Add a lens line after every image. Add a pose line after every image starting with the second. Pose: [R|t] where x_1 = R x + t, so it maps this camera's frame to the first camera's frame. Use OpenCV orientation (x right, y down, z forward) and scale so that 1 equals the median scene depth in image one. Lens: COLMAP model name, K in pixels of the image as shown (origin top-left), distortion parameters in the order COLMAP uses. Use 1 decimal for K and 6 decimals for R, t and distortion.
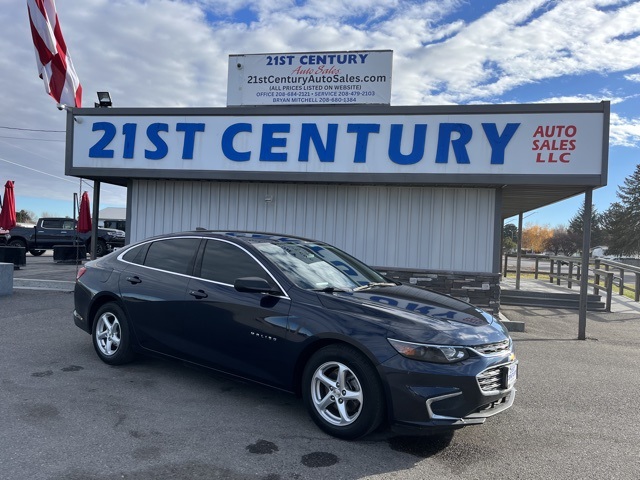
lens RADIAL K [[486.5, 0, 320.0], [0, 486.5, 240.0], [0, 0, 1]] dist [0.077680, -0.104764]
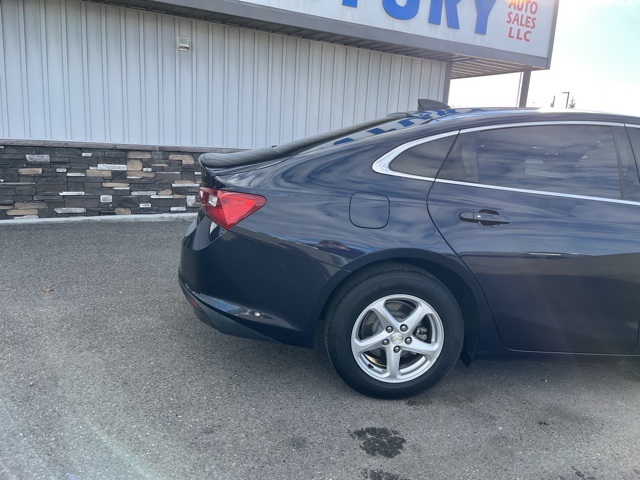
lens RADIAL K [[484.3, 0, 323.2], [0, 484.3, 234.7], [0, 0, 1]] dist [0.071772, -0.099995]
pose [[0.759927, -0.134208, 0.636002, -0.461194], [-0.026860, 0.971133, 0.237020, -0.003939], [-0.649453, -0.197201, 0.734386, 0.450938]]
